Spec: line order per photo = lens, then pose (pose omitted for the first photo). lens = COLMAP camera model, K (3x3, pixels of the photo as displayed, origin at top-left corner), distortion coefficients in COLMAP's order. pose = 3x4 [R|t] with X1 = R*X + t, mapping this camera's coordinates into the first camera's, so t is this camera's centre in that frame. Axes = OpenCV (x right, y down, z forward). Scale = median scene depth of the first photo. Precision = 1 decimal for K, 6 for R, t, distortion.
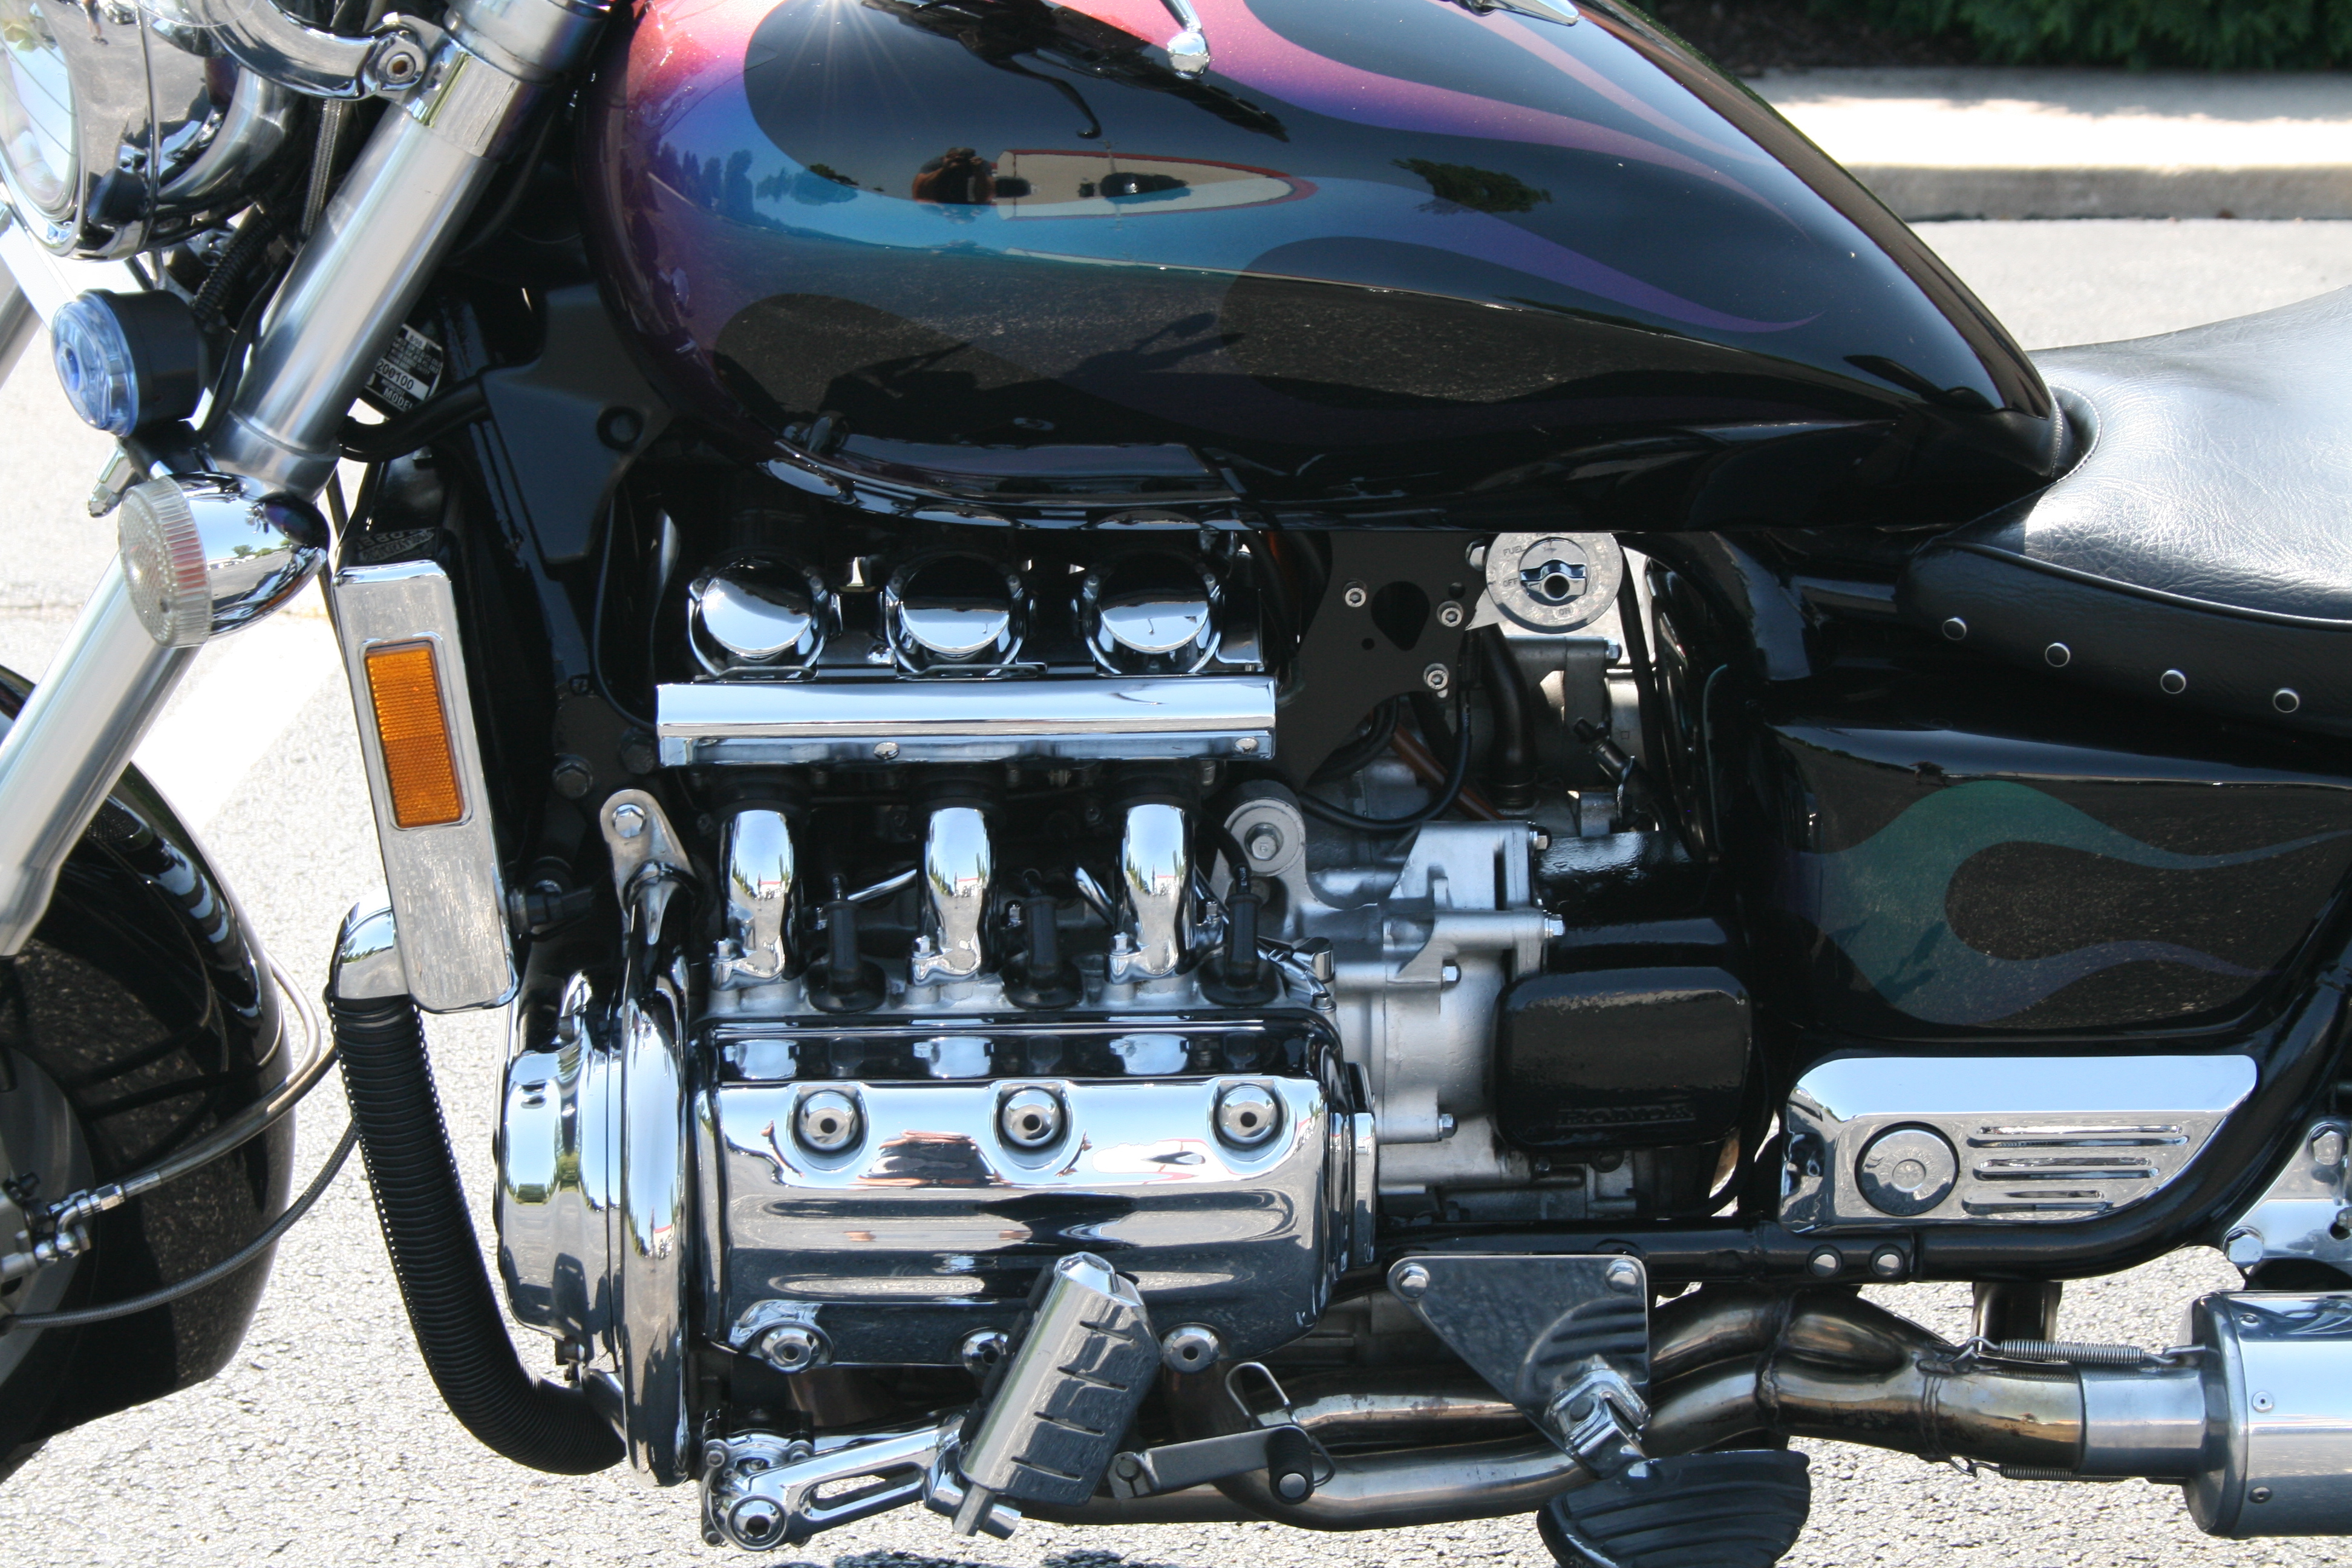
lens RADIAL K [[5577.5, 0, 1176.0], [0, 5577.5, 784.0], [0, 0, 1]] dist [-0.011359, 0.645146]
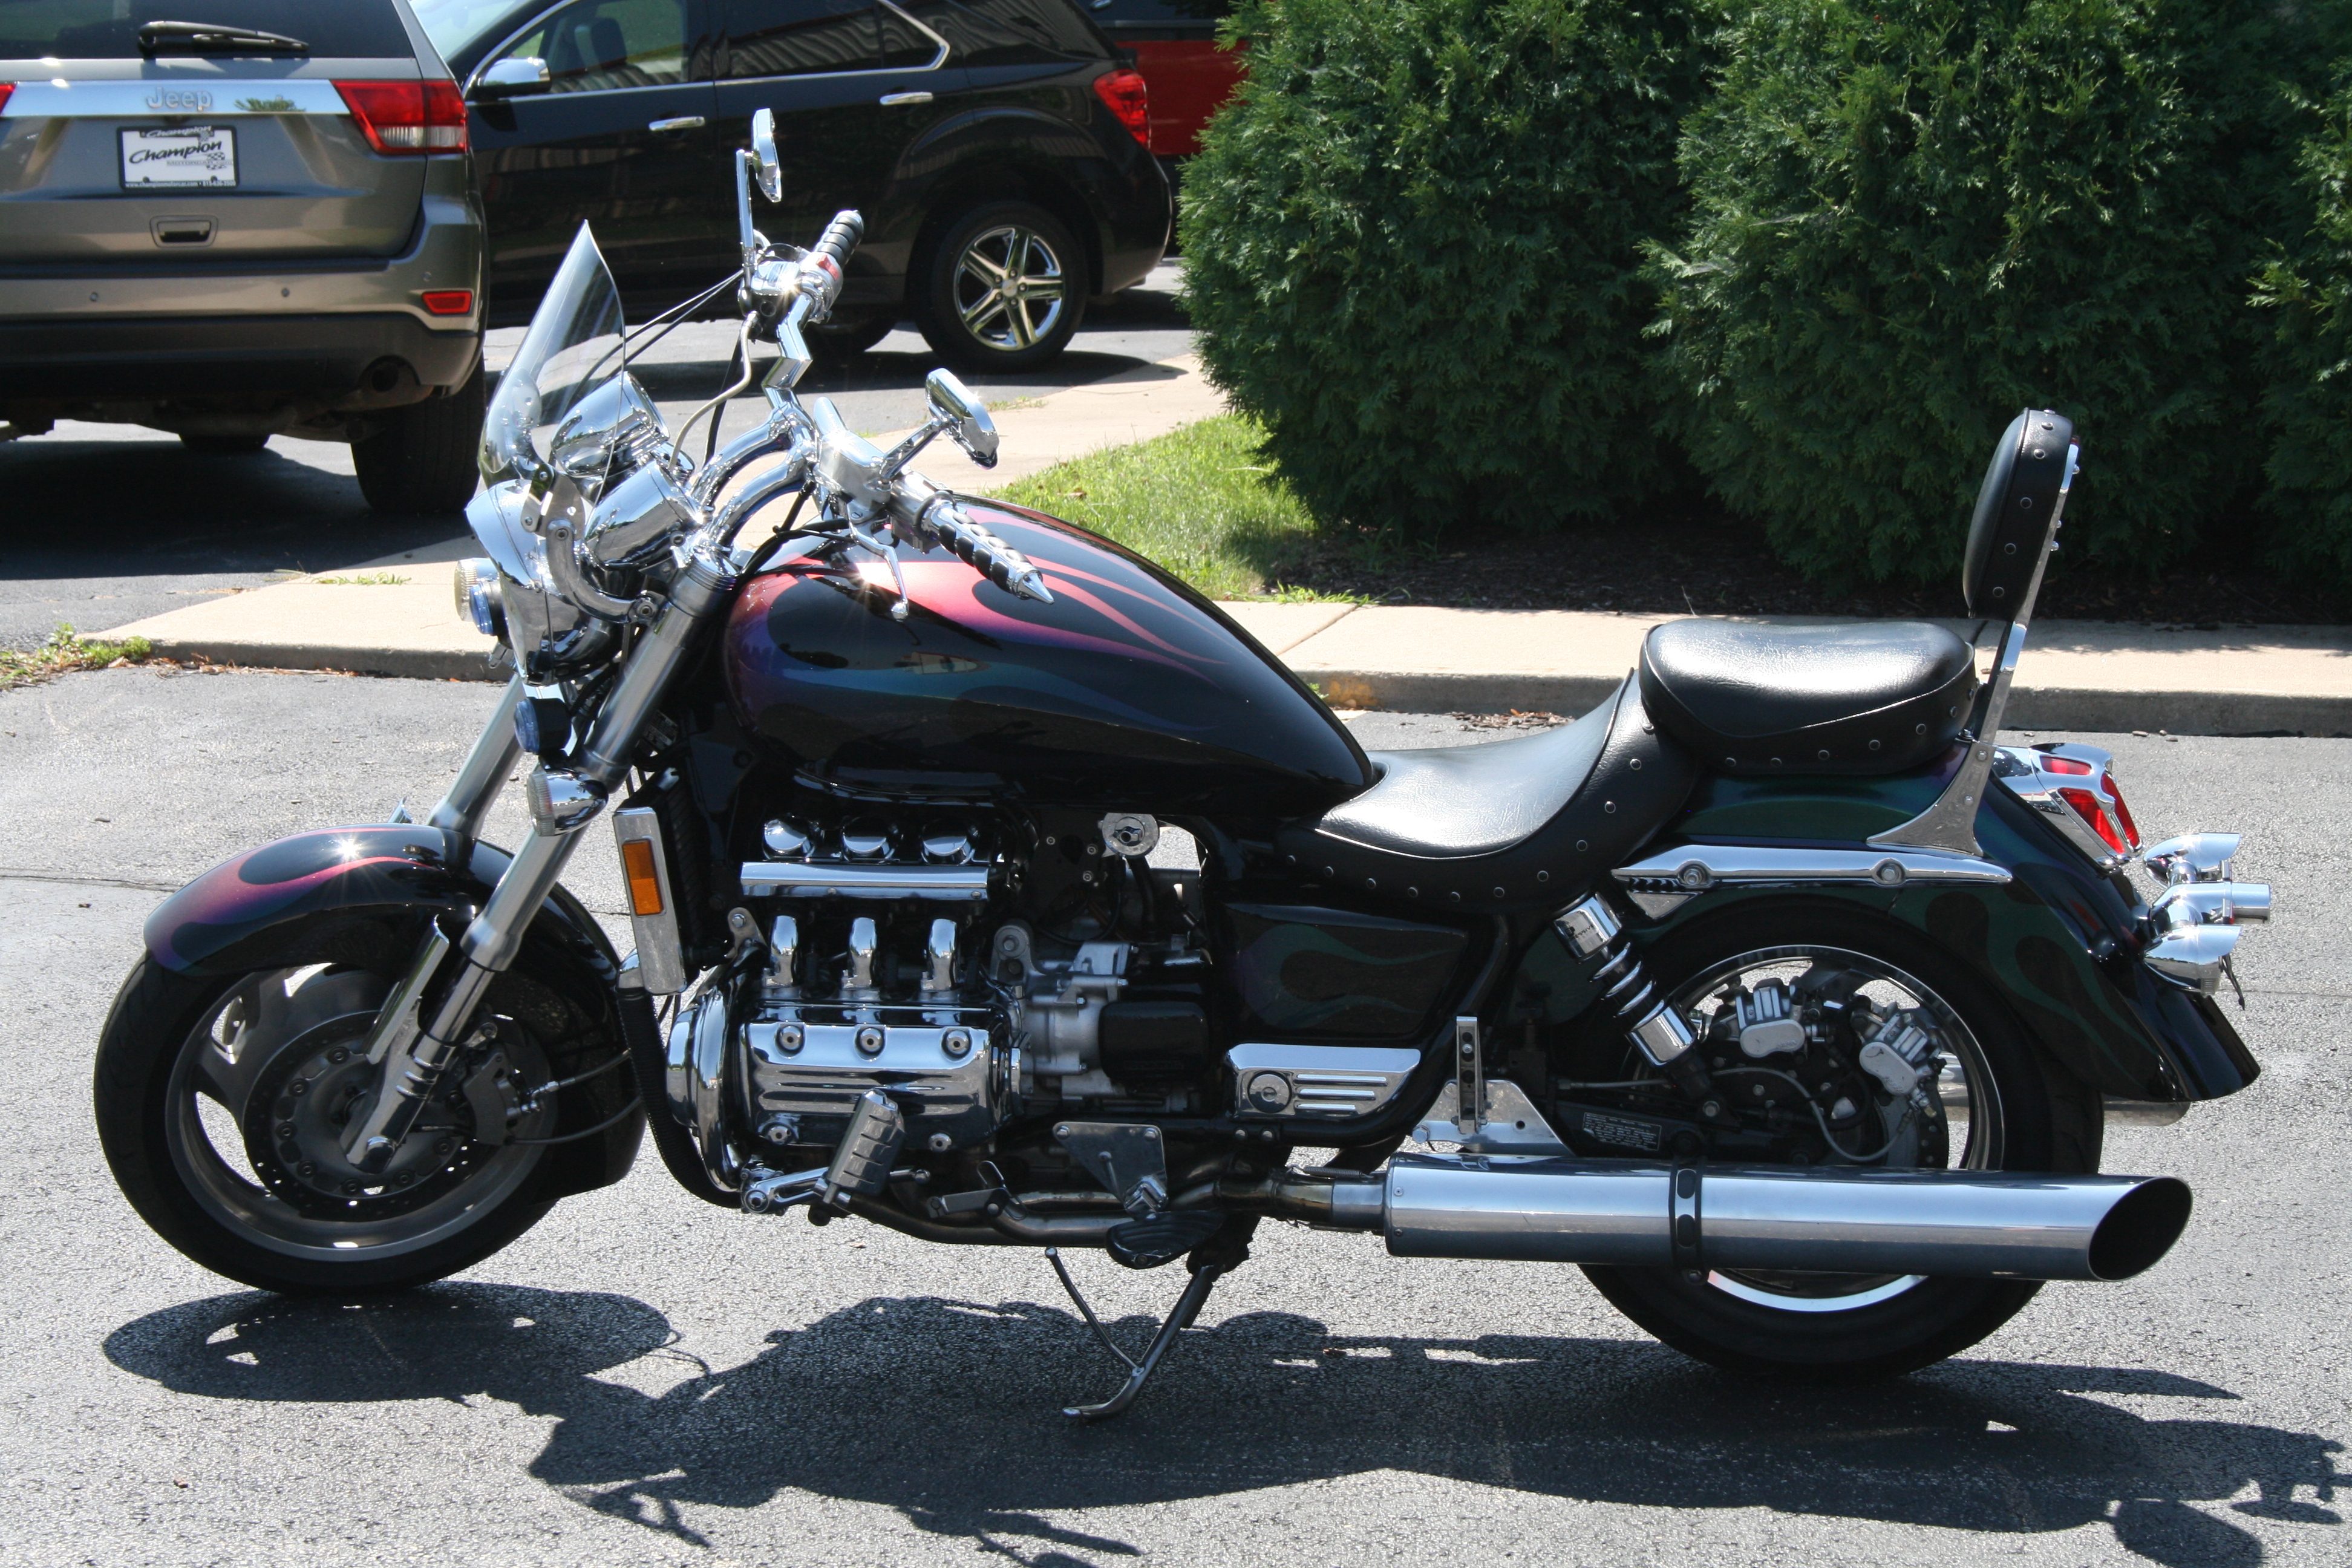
lens RADIAL K [[5577.5, 0, 1176.0], [0, 5577.5, 784.0], [0, 0, 1]] dist [-0.011359, 0.645146]
pose [[0.974090, 0.026908, -0.224554, 0.634455], [-0.046365, 0.995567, -0.081830, 0.137974], [0.221356, 0.090121, 0.971020, -1.326830]]
